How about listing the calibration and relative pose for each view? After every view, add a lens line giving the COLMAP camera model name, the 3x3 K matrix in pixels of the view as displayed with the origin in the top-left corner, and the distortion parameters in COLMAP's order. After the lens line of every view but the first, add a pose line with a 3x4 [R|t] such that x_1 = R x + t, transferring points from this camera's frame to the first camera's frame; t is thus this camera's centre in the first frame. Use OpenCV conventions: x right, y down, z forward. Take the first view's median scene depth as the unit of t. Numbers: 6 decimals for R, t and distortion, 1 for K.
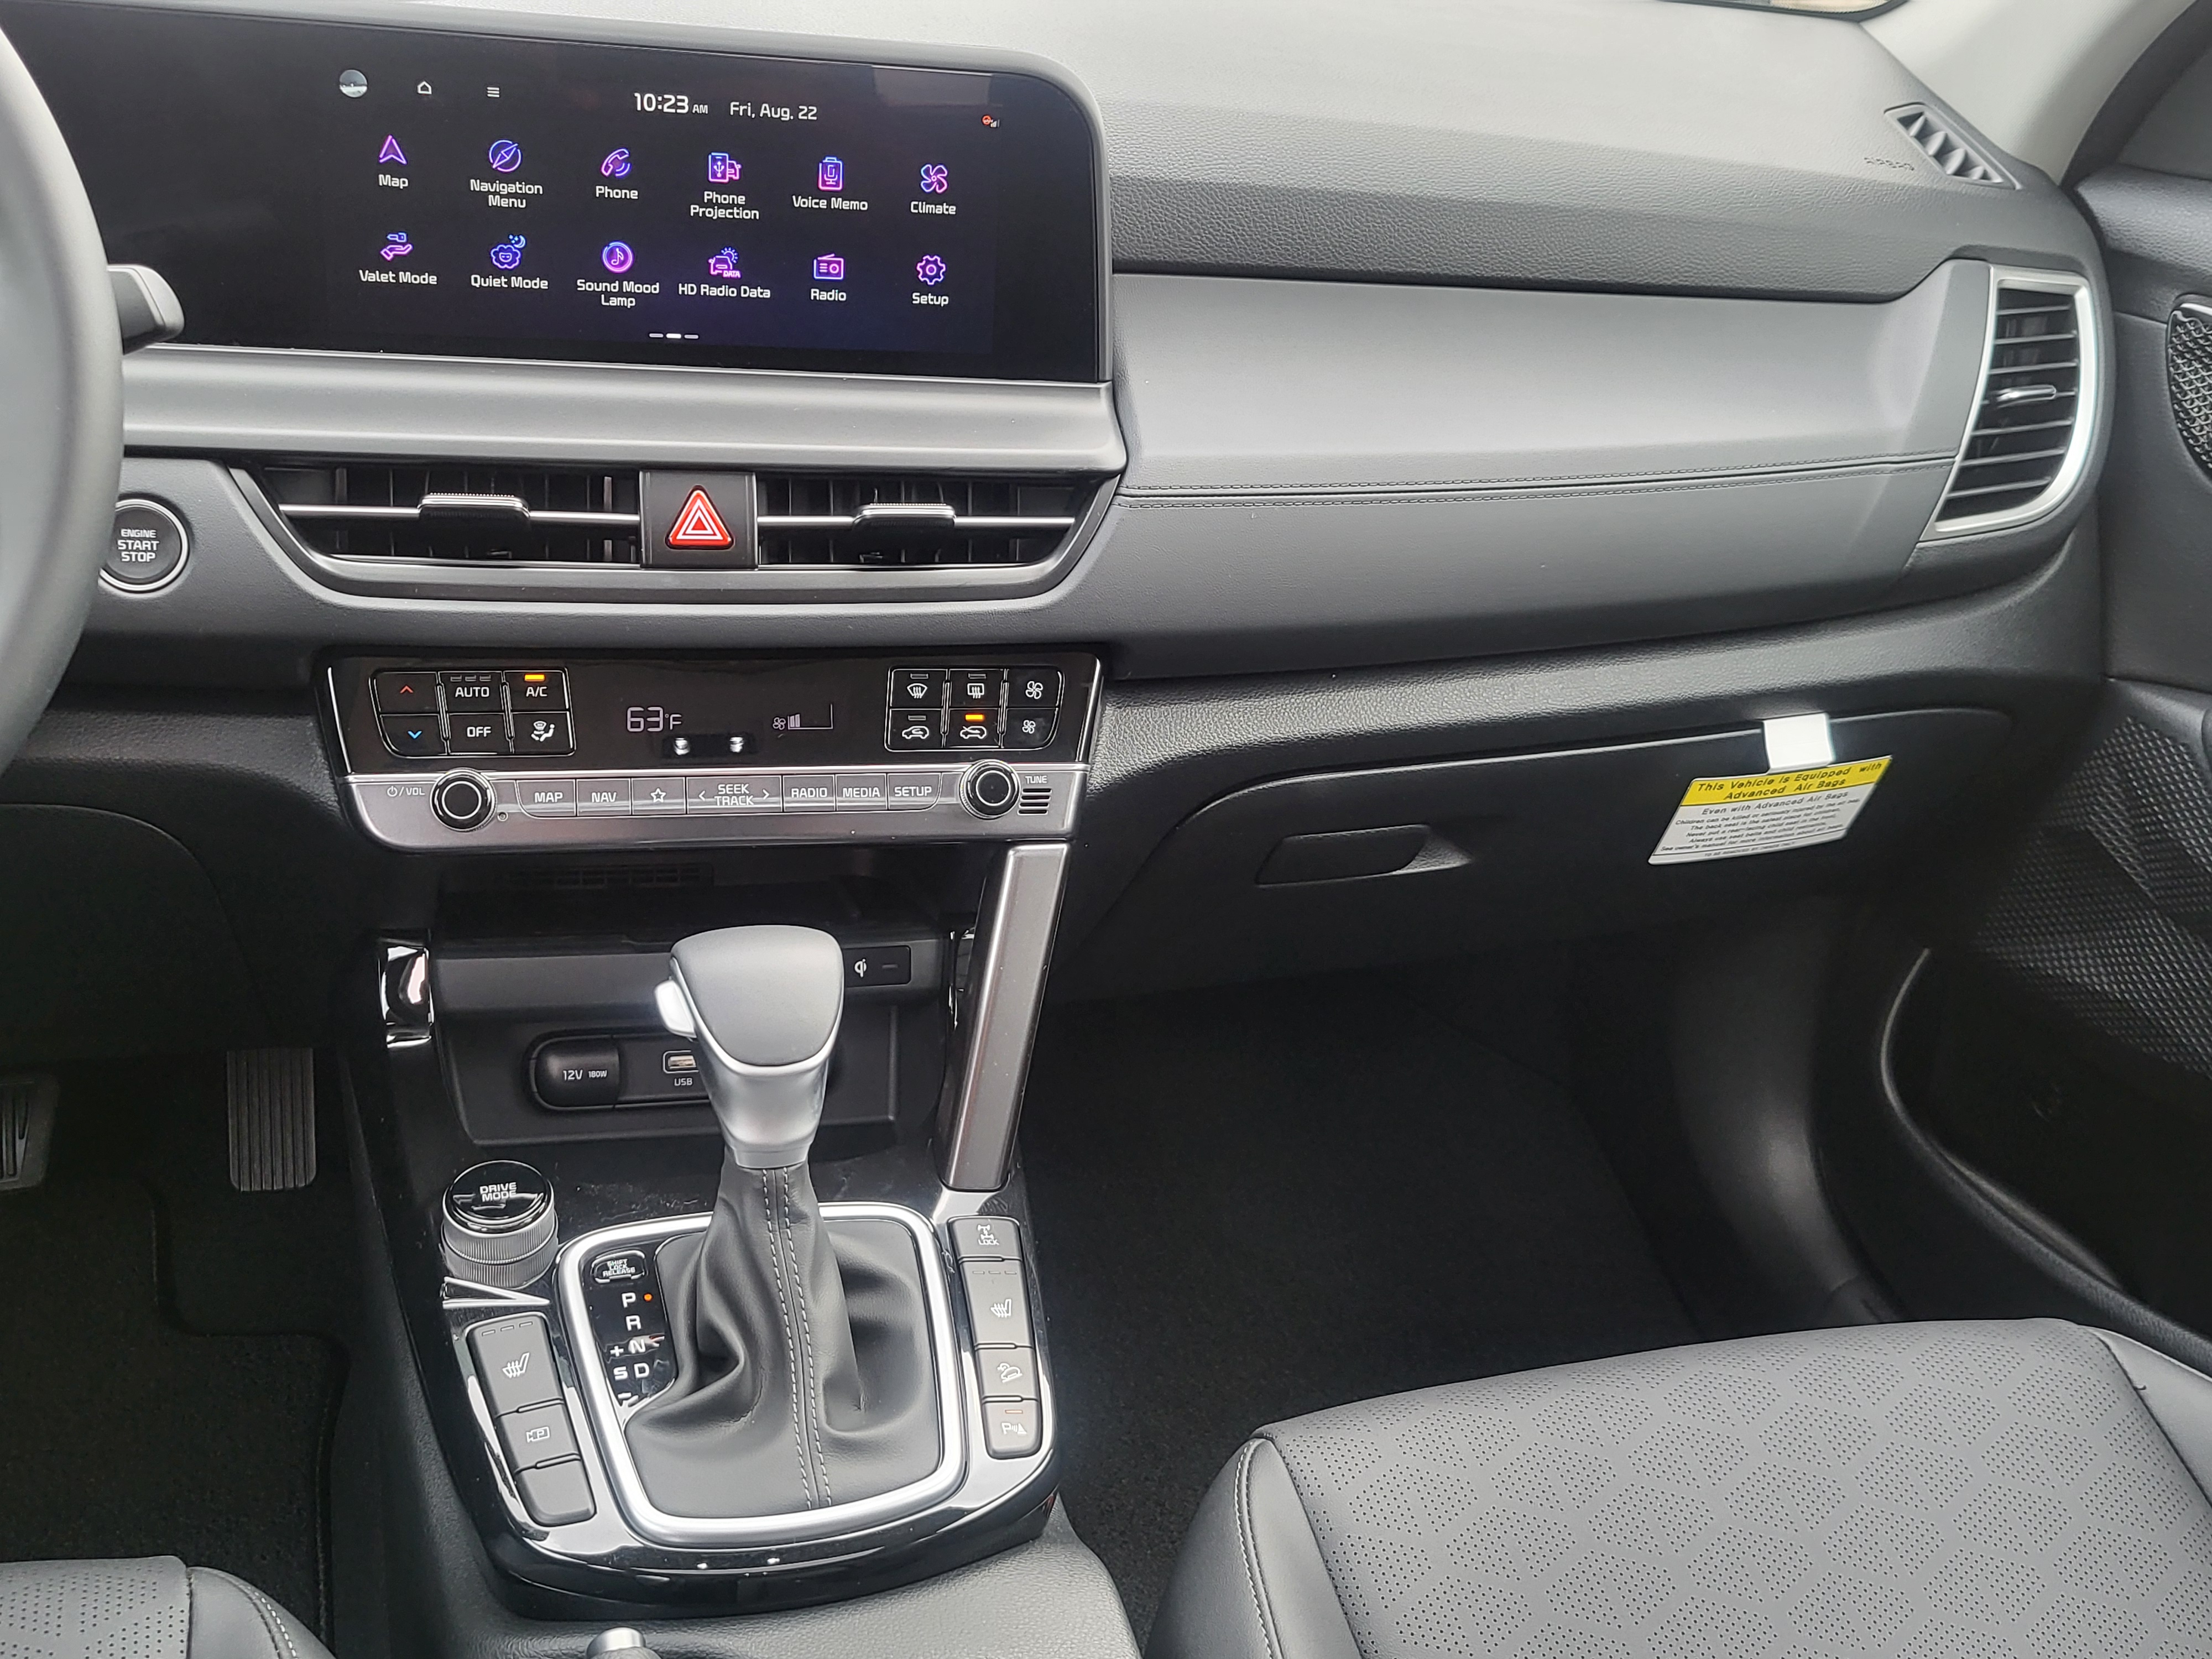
lens RADIAL K [[2259.4, 0, 1106.0], [0, 2259.4, 829.5], [0, 0, 1]] dist [0.040005, 0.003763]
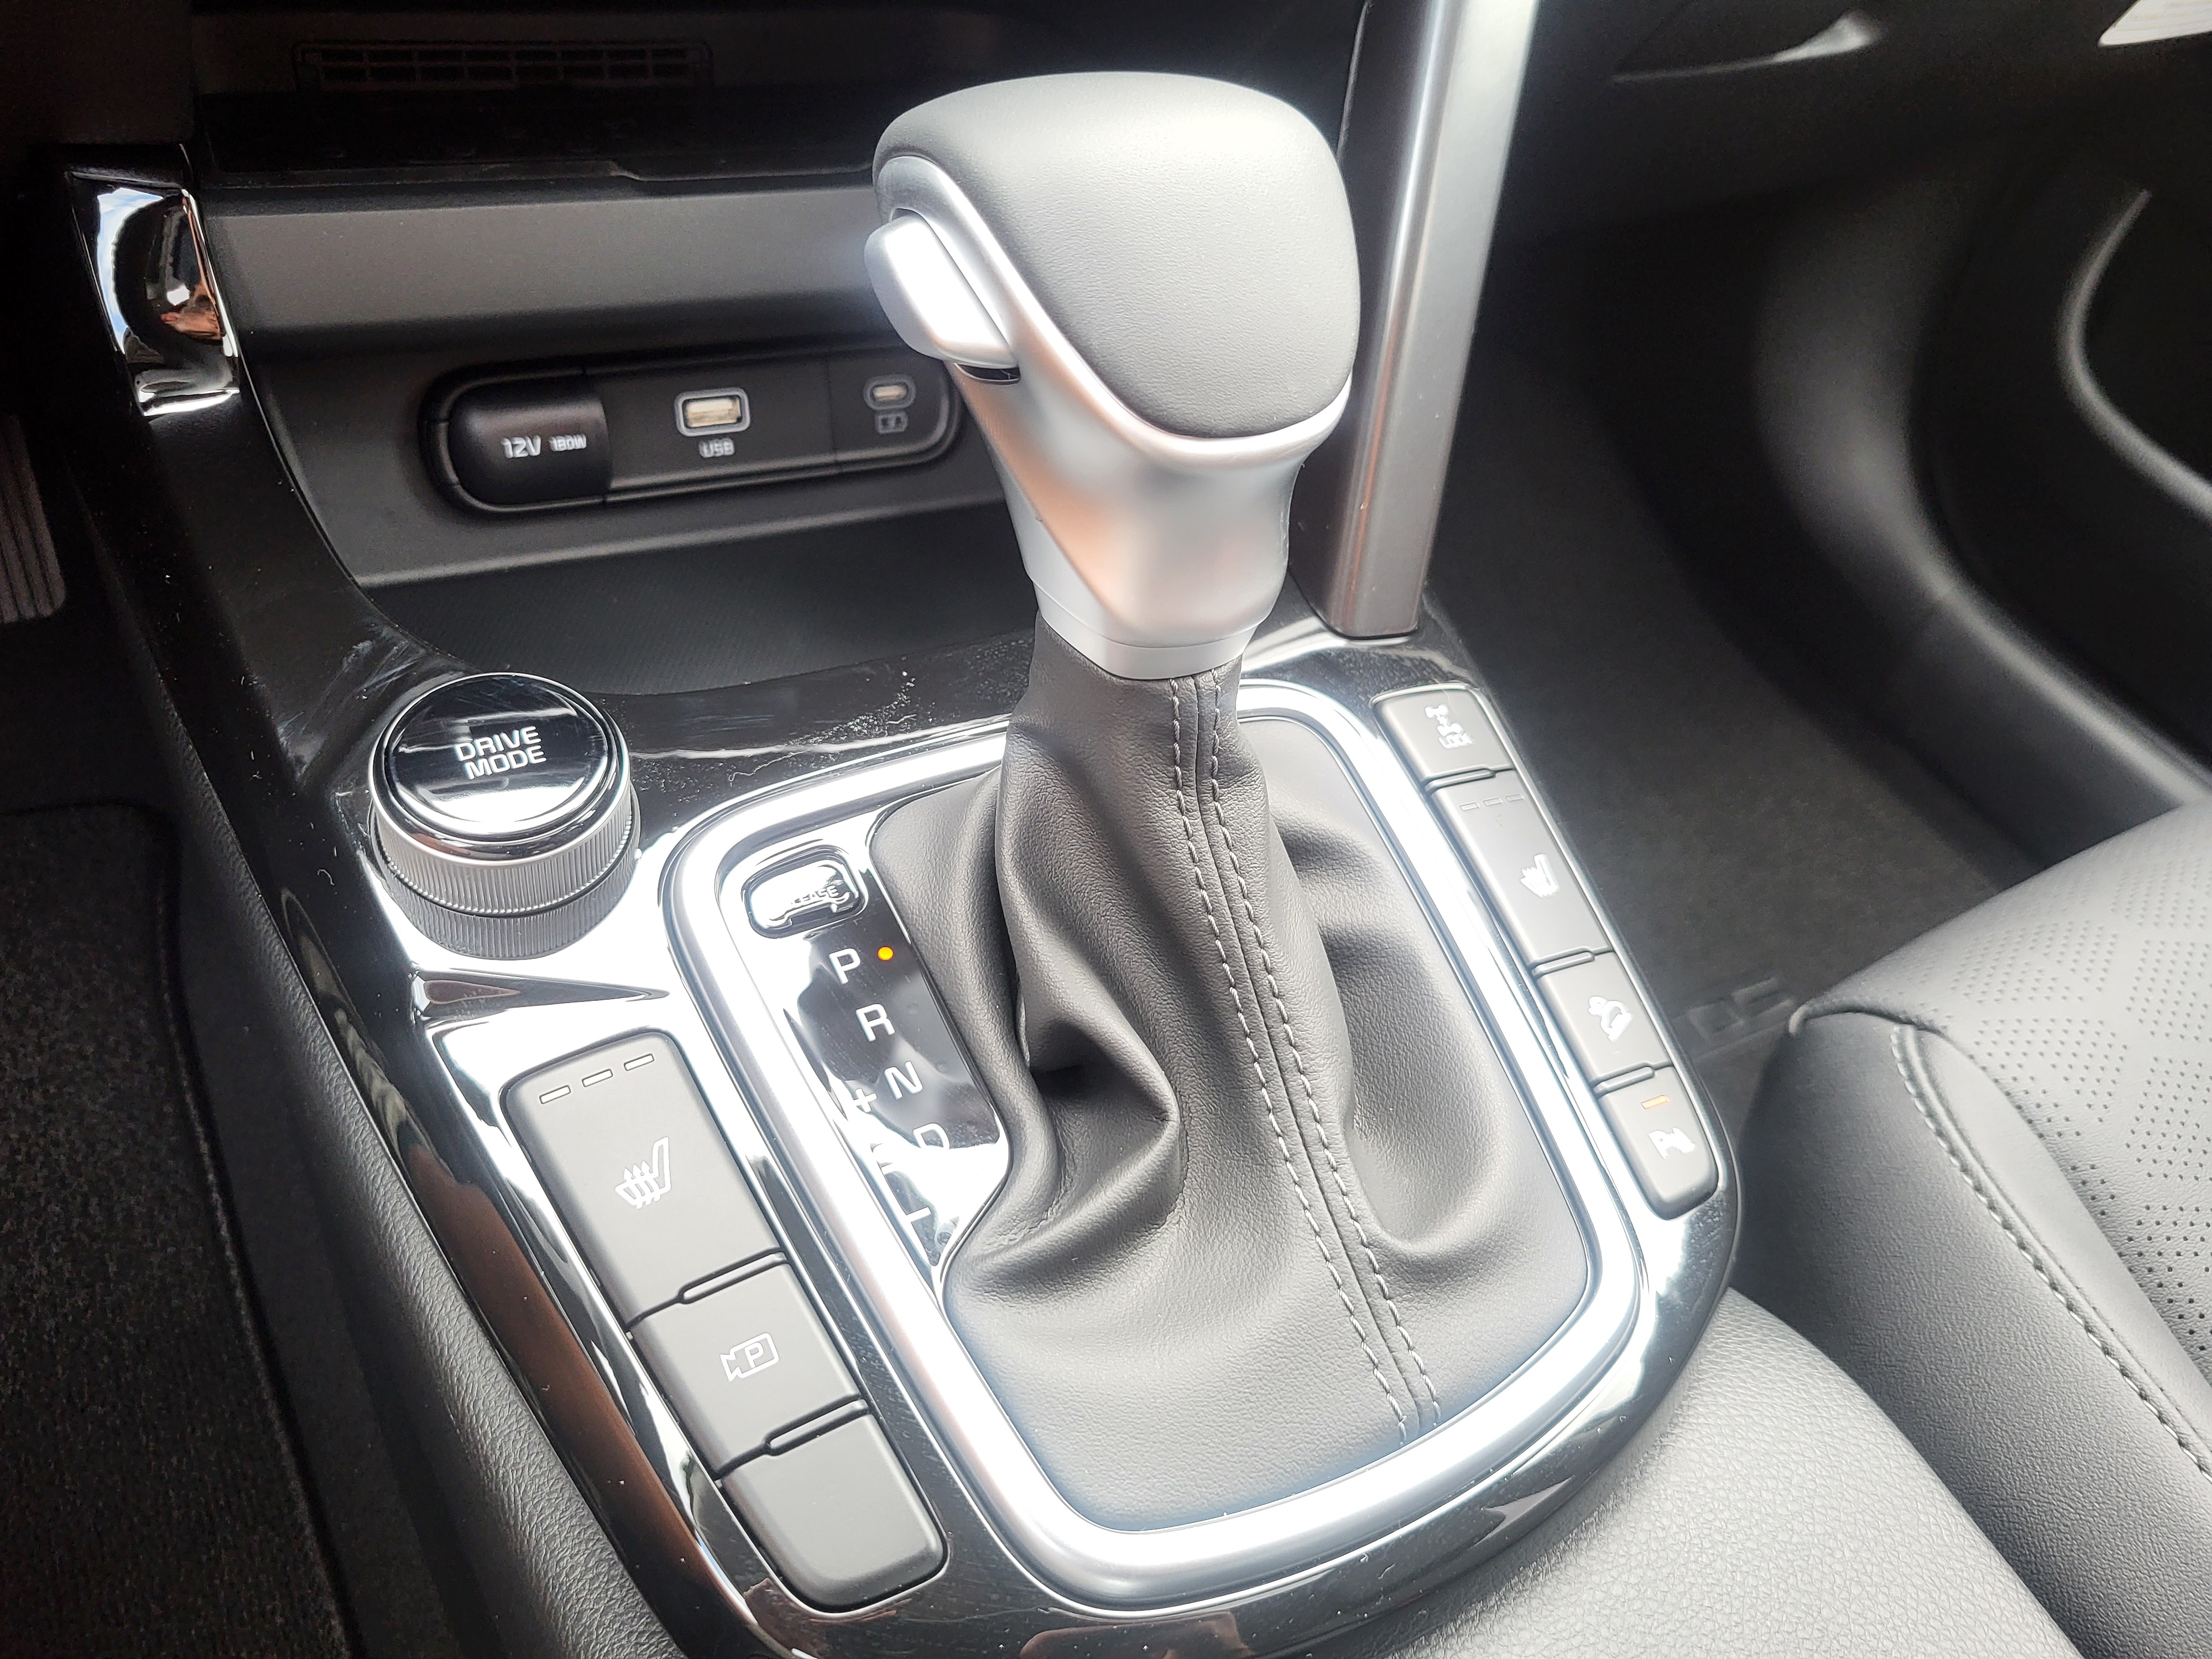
lens RADIAL K [[1730.6, 0, 1141.7], [0, 1730.6, 806.8], [0, 0, 1]] dist [0.009778, 0.002771]
pose [[0.977758, -0.089990, 0.189447, -0.201248], [0.019224, 0.937924, 0.346306, 0.054747], [-0.208851, -0.334962, 0.918794, 0.634417]]
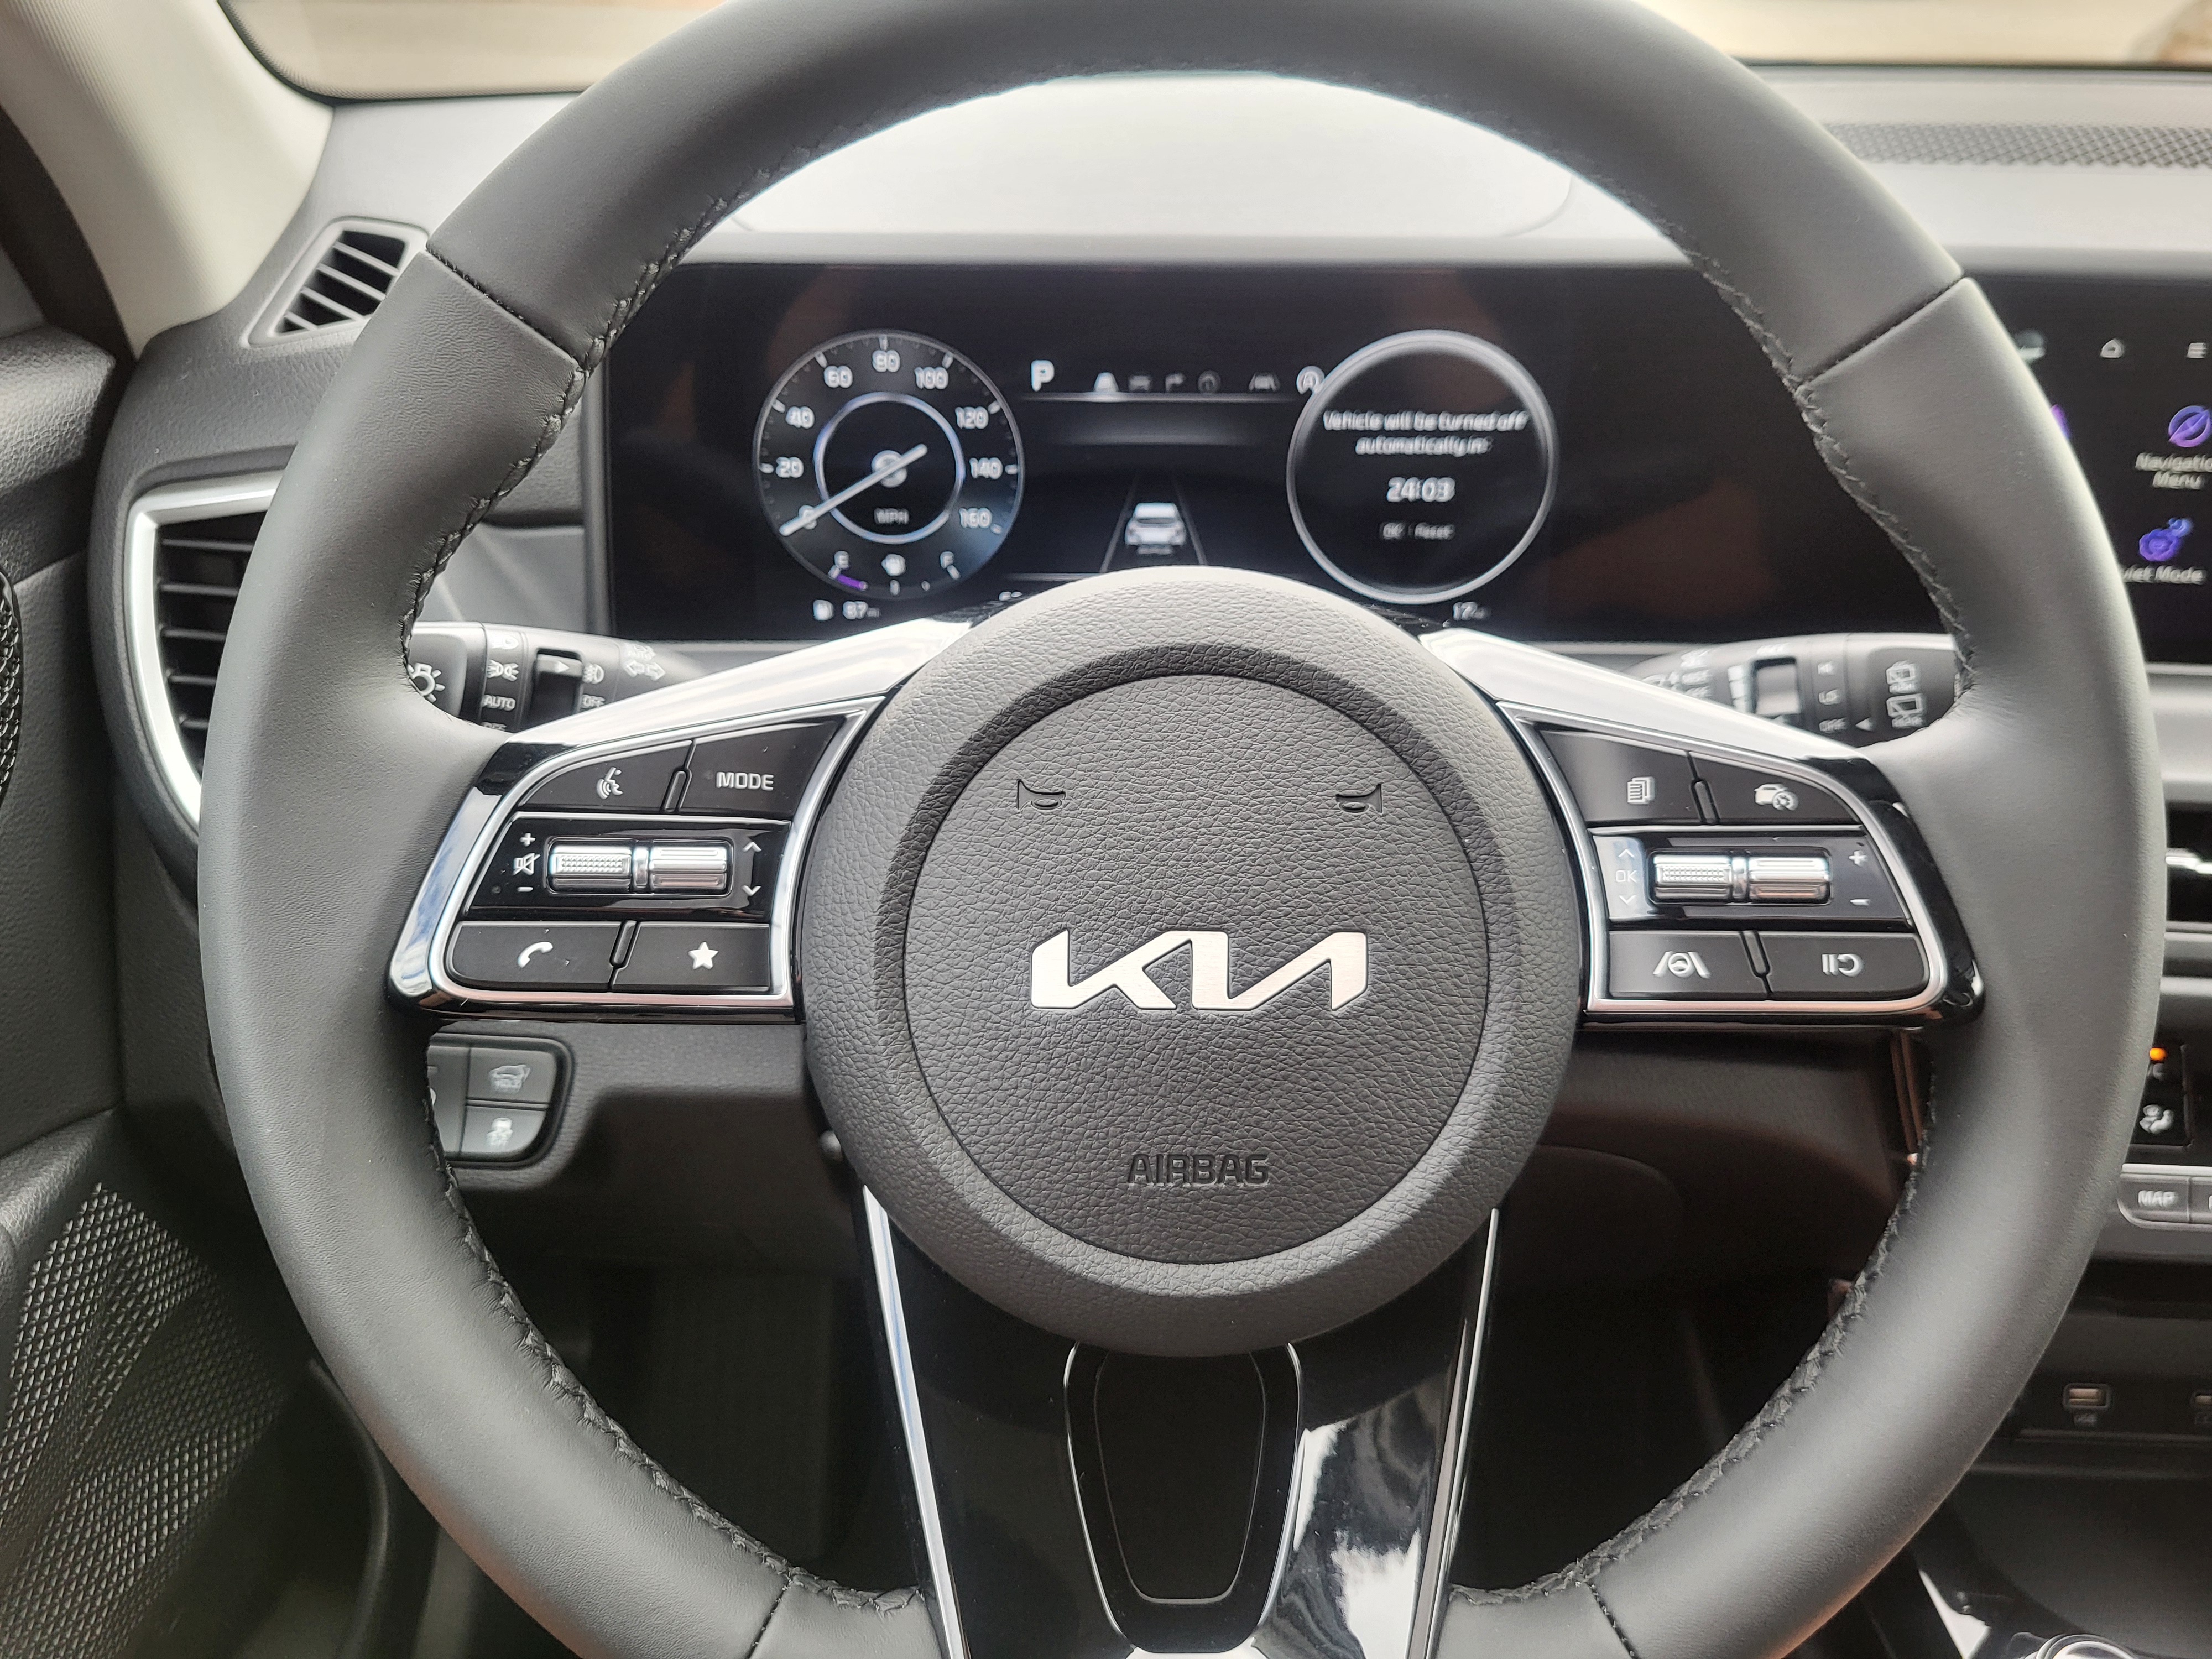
lens RADIAL K [[1730.6, 0, 1141.7], [0, 1730.6, 806.8], [0, 0, 1]] dist [0.009778, 0.002771]
pose [[0.957396, 0.060868, -0.282290, -0.423291], [-0.050673, 0.997777, 0.043281, -0.162865], [0.284297, -0.027133, 0.958352, 0.286223]]
